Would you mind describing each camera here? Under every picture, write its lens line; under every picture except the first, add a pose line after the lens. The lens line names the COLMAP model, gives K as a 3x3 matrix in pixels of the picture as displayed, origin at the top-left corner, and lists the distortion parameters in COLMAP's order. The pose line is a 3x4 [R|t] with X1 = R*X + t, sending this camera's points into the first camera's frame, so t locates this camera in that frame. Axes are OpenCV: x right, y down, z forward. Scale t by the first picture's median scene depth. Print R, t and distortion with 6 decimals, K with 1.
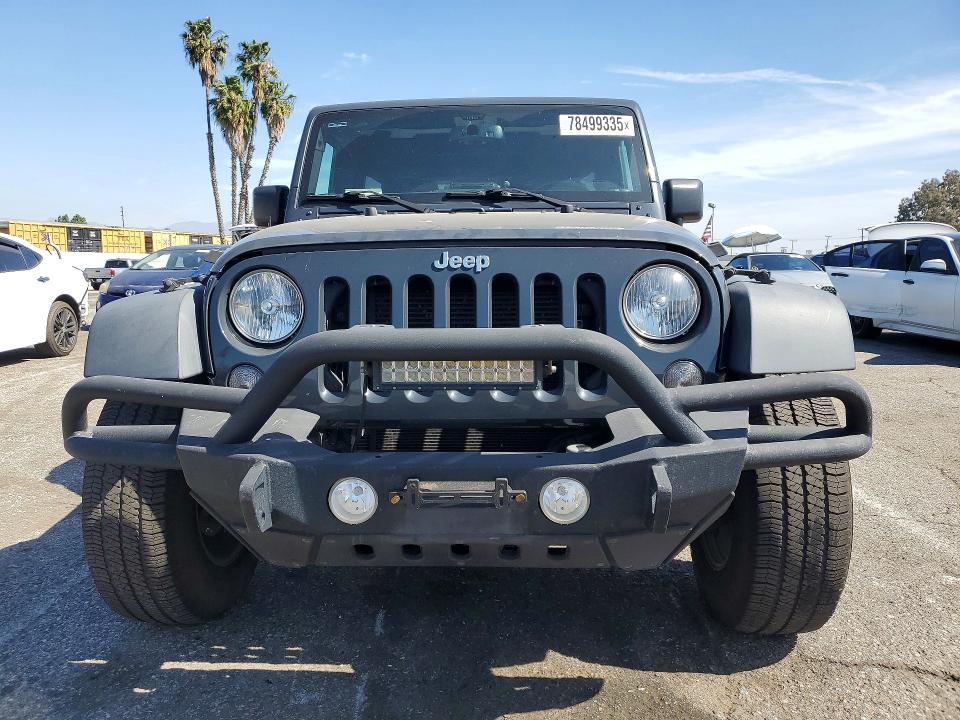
lens RADIAL K [[782.6, 0, 480.0], [0, 782.6, 360.0], [0, 0, 1]] dist [0.077811, -0.080341]
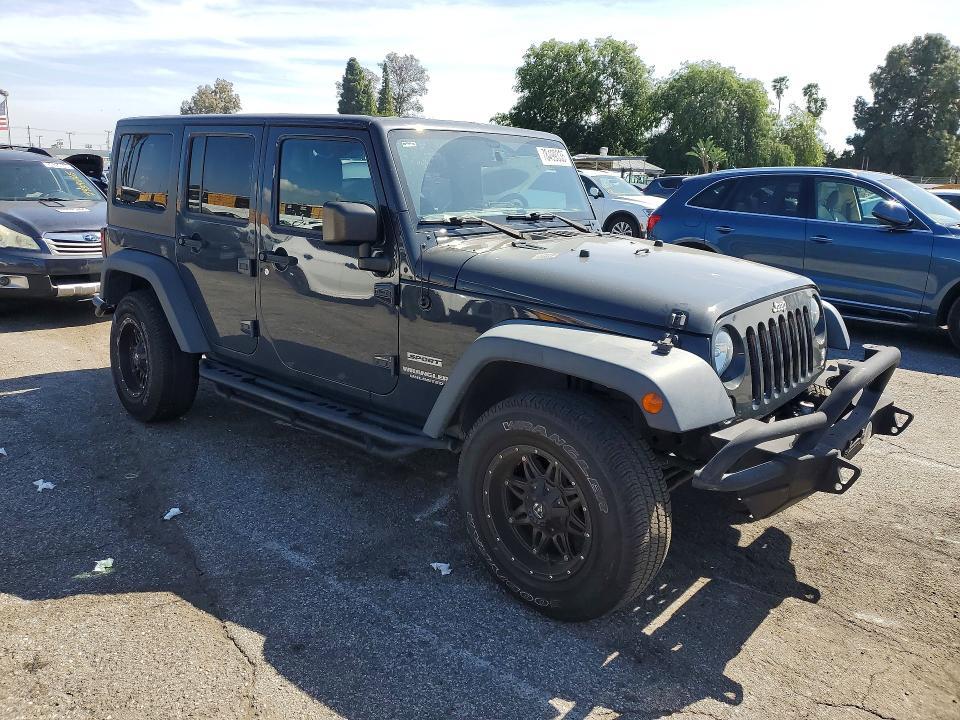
lens RADIAL K [[782.6, 0, 480.0], [0, 782.6, 360.0], [0, 0, 1]] dist [0.077811, -0.080341]
pose [[0.588611, -0.171184, 0.790084, -1.261097], [0.054377, 0.983494, 0.172578, -0.249004], [-0.806585, -0.058619, 0.588204, 0.398770]]
